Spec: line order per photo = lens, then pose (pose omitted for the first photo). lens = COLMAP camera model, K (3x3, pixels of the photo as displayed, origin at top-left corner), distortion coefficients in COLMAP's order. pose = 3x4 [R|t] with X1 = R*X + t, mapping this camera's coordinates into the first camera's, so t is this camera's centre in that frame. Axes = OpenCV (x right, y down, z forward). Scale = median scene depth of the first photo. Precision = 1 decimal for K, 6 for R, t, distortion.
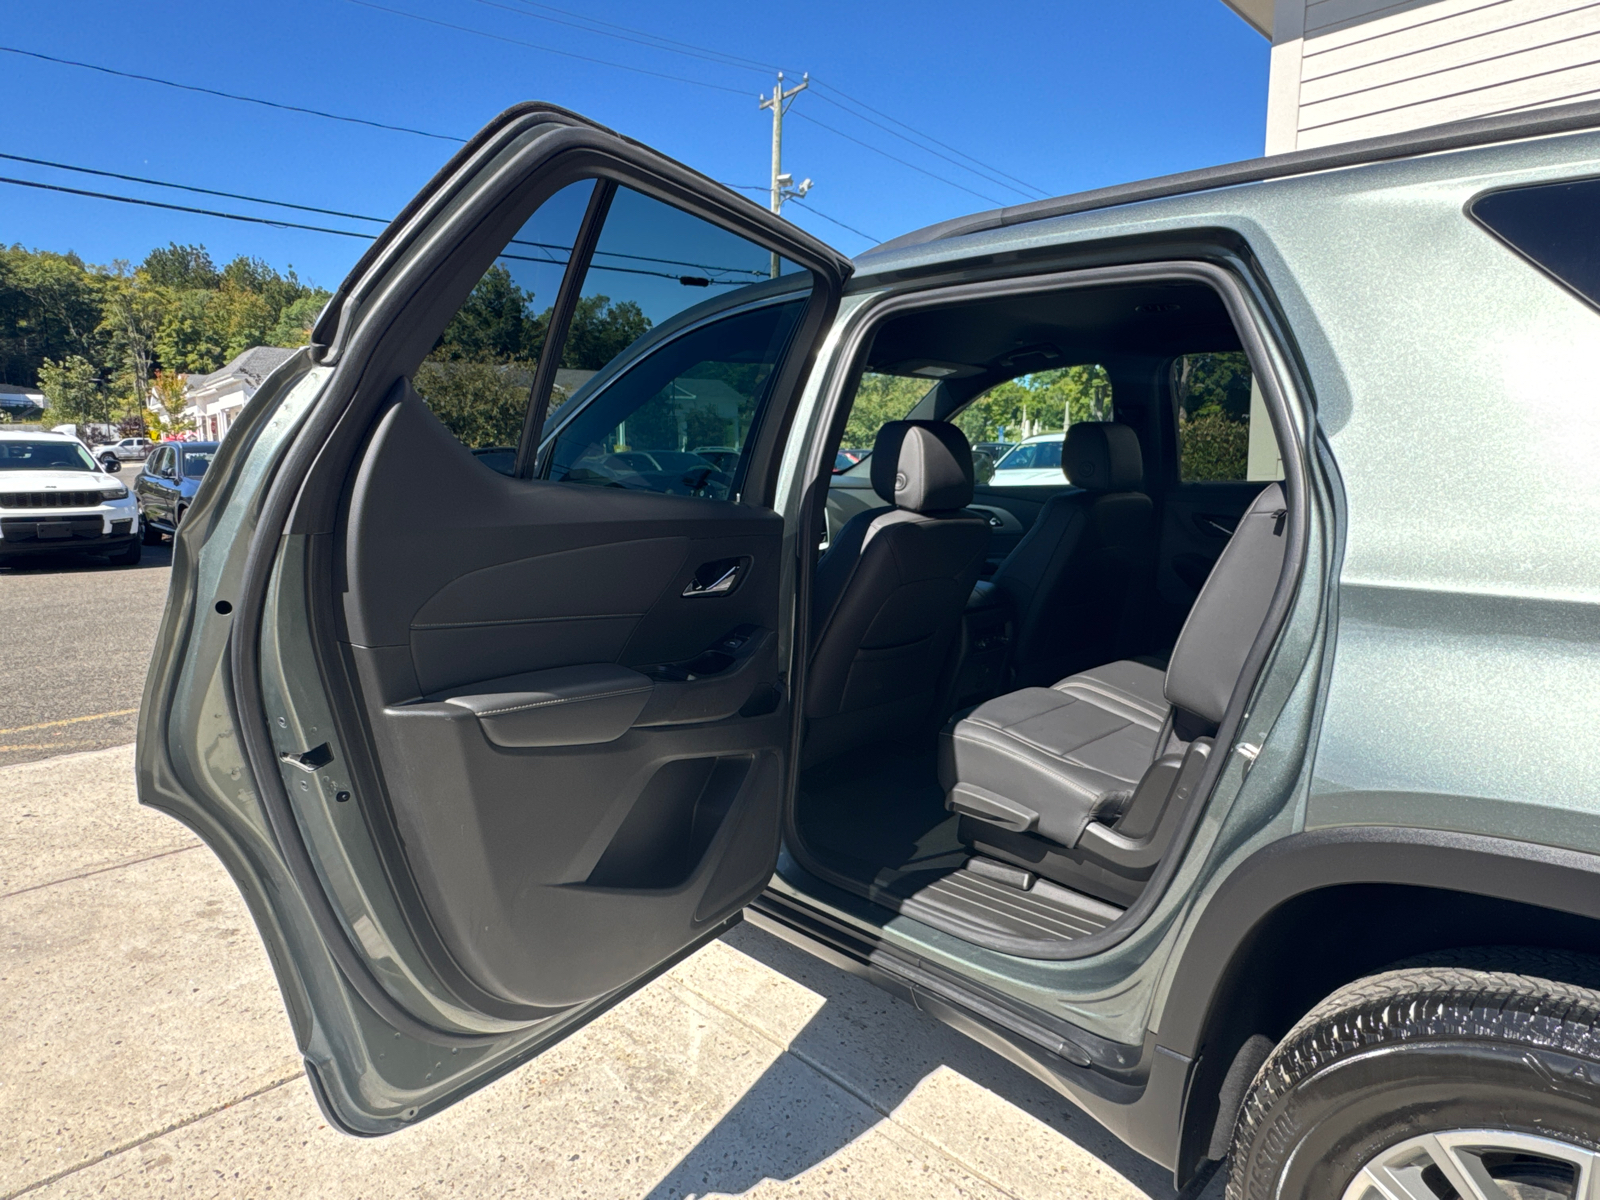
lens RADIAL K [[969.7, 0, 800.1], [0, 969.7, 593.0], [0, 0, 1]] dist [0.000189, -0.000985]
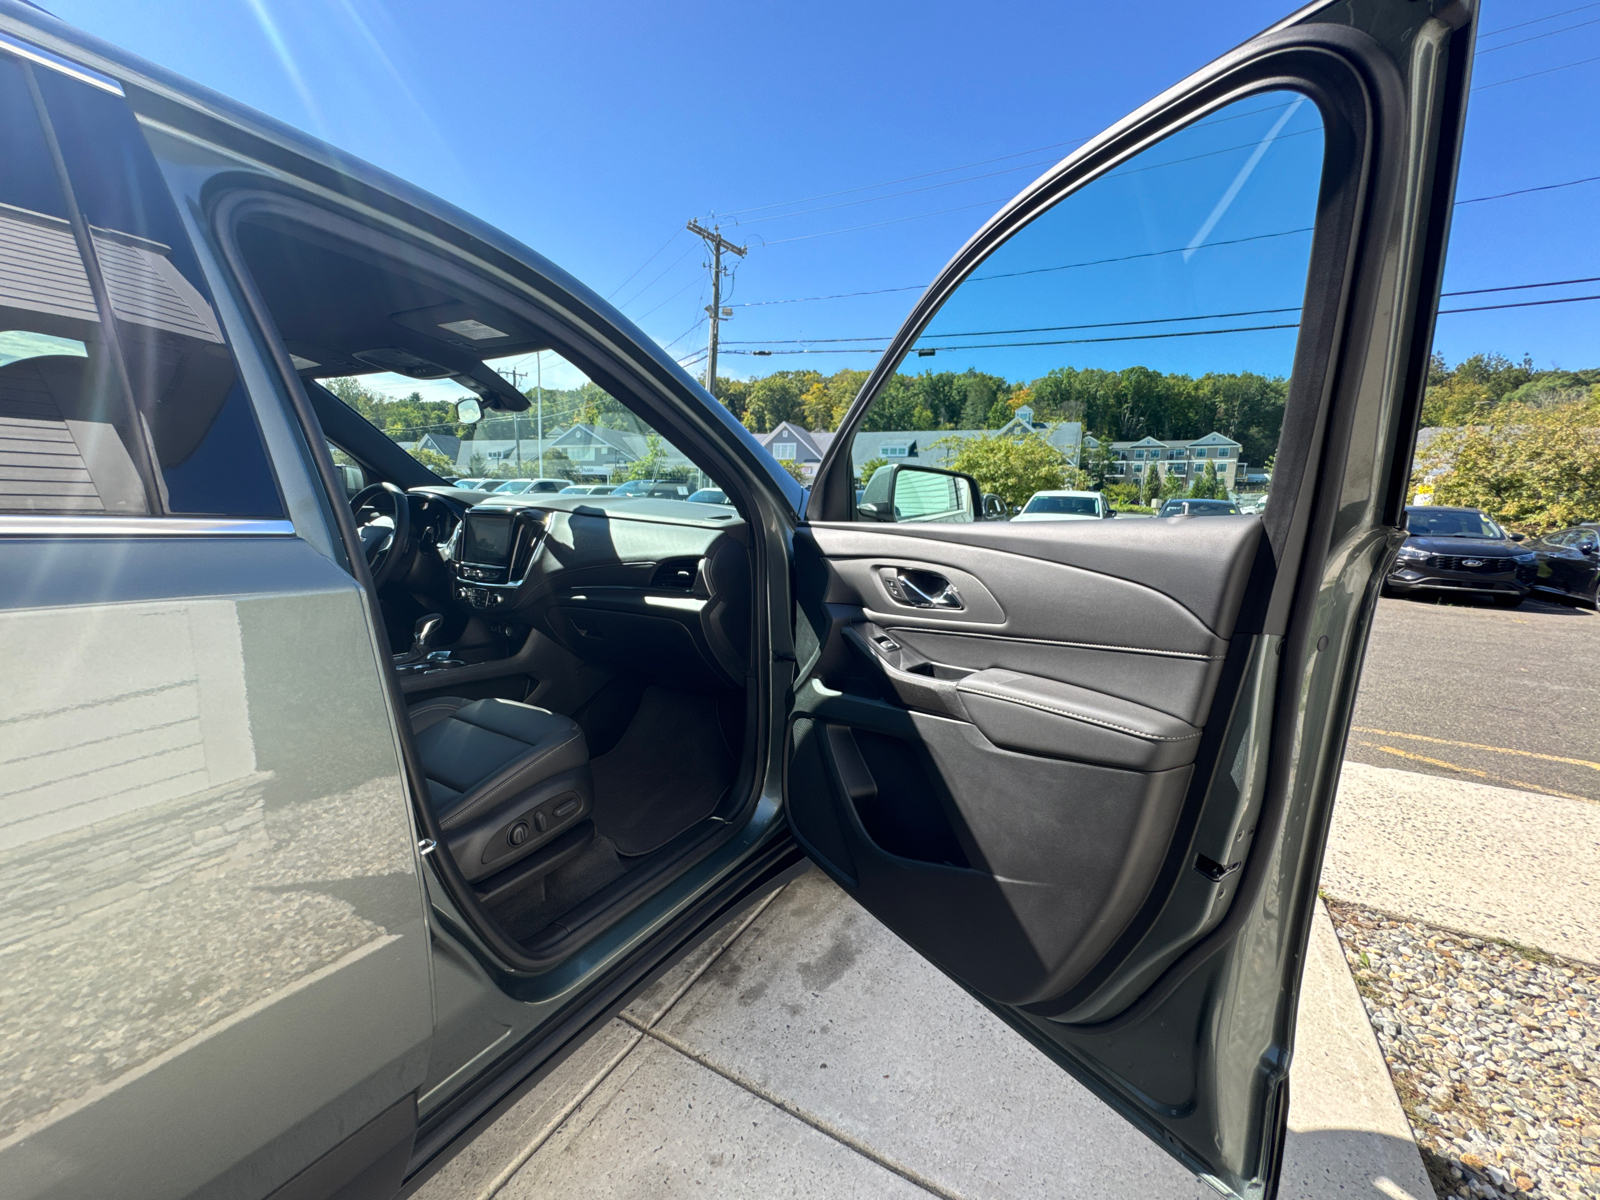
lens RADIAL K [[637.1, 0, 794.7], [0, 637.1, 610.4], [0, 0, 1]] dist [-0.010136, 0.001138]
pose [[0.256258, 0.171404, -0.951290, 0.068591], [-0.162448, 0.977791, 0.132419, -0.015707], [0.952860, 0.120602, 0.278411, 0.125465]]
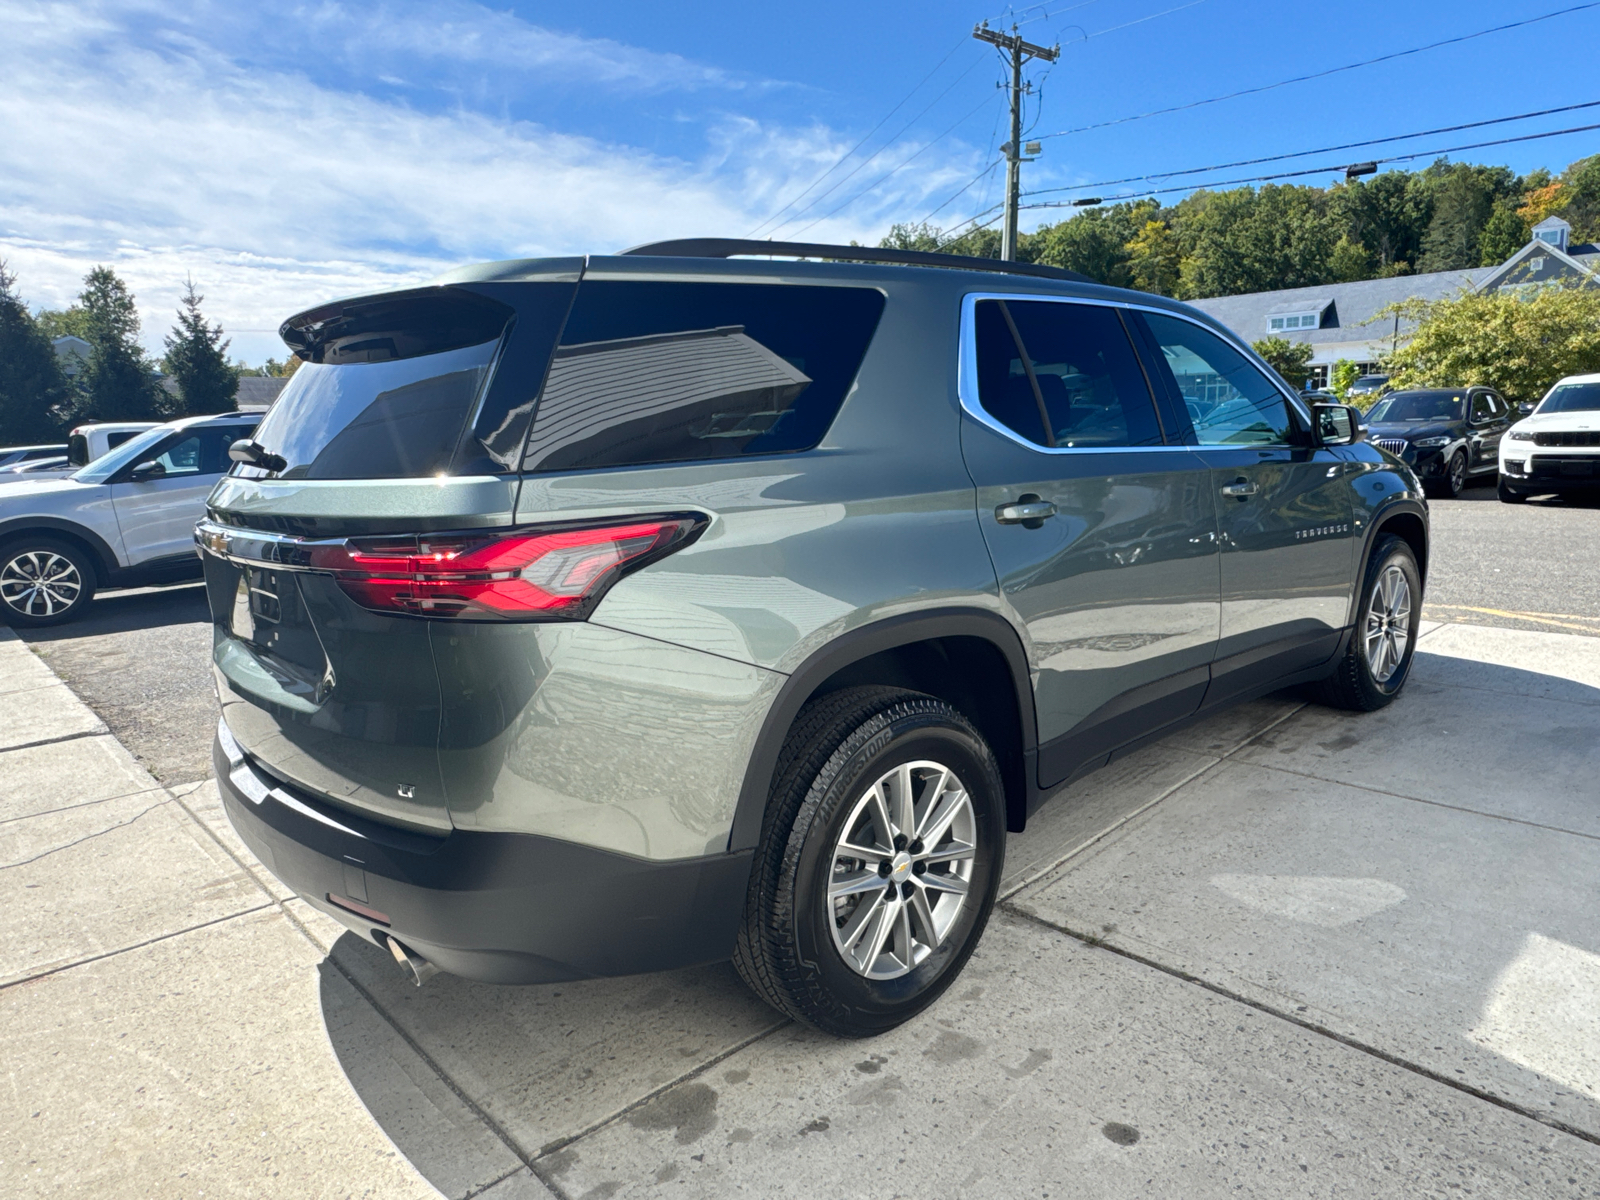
lens RADIAL K [[994.1, 0, 796.1], [0, 994.1, 604.9], [0, 0, 1]] dist [-0.001600, -0.000386]
pose [[-0.041030, 0.177865, -0.983199, 0.153223], [-0.102449, 0.978092, 0.181217, -0.011095], [0.993892, 0.108163, -0.021910, 0.075151]]
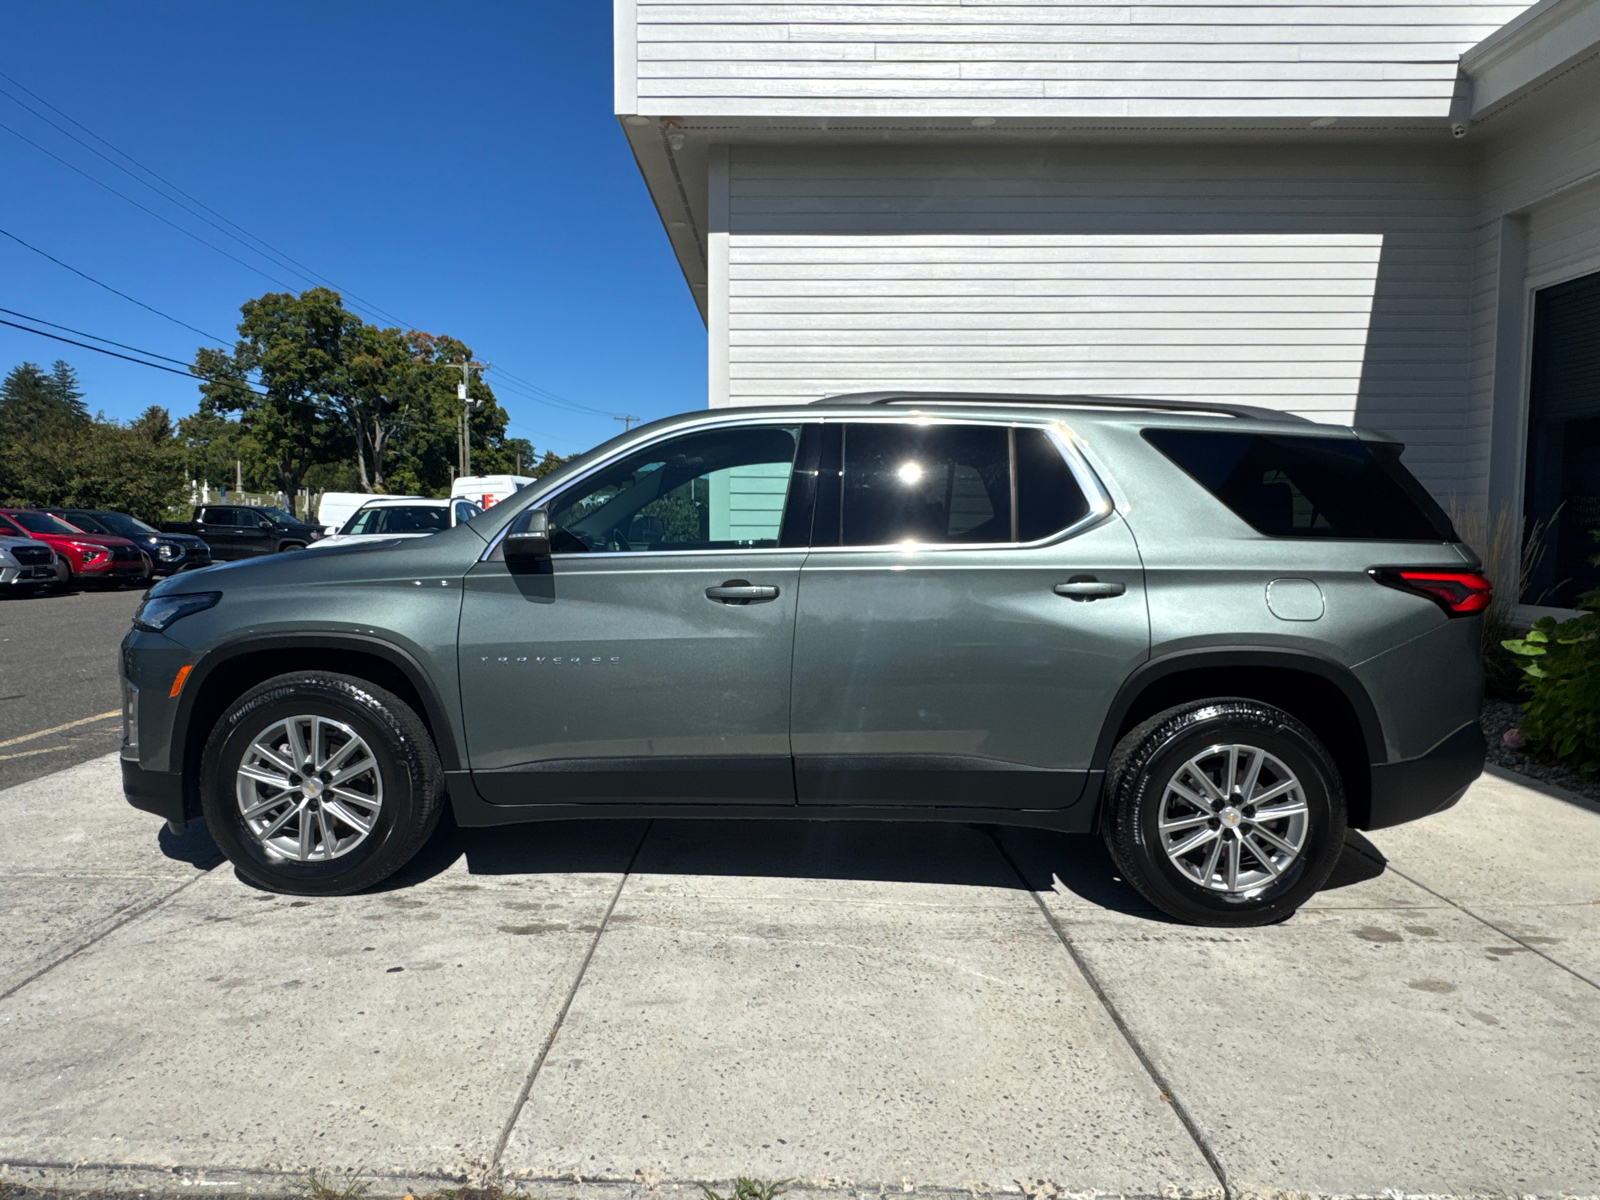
lens RADIAL K [[994.1, 0, 796.9], [0, 994.1, 590.4], [0, 0, 1]] dist [-0.001600, -0.000386]
pose [[0.705393, -0.035687, 0.707917, -0.088401], [0.086677, 0.995579, -0.036178, 0.002734], [-0.703497, 0.086880, 0.705368, -0.011457]]
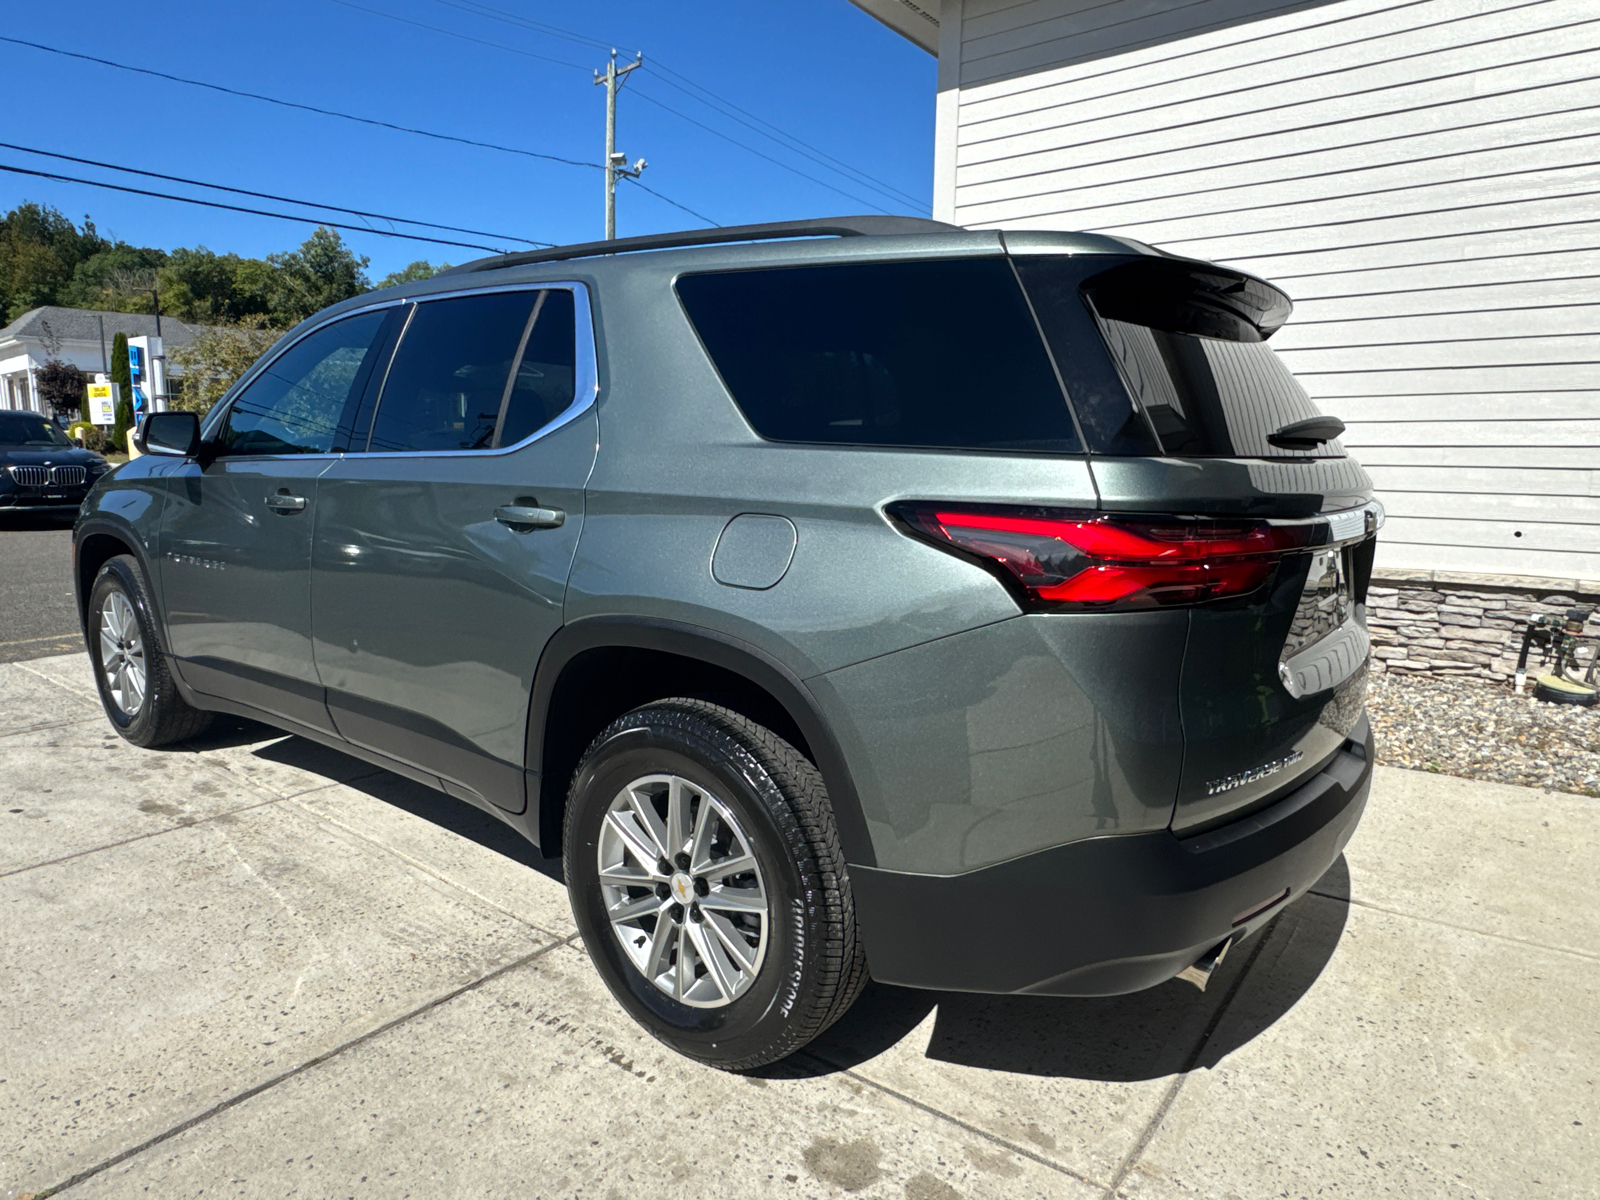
lens RADIAL K [[994.1, 0, 798.0], [0, 994.1, 595.7], [0, 0, 1]] dist [-0.001600, -0.000386]
pose [[0.990967, -0.001305, 0.134103, 0.029037], [-0.000577, 0.999902, 0.013996, 0.006657], [-0.134108, -0.013947, 0.990869, -0.037156]]
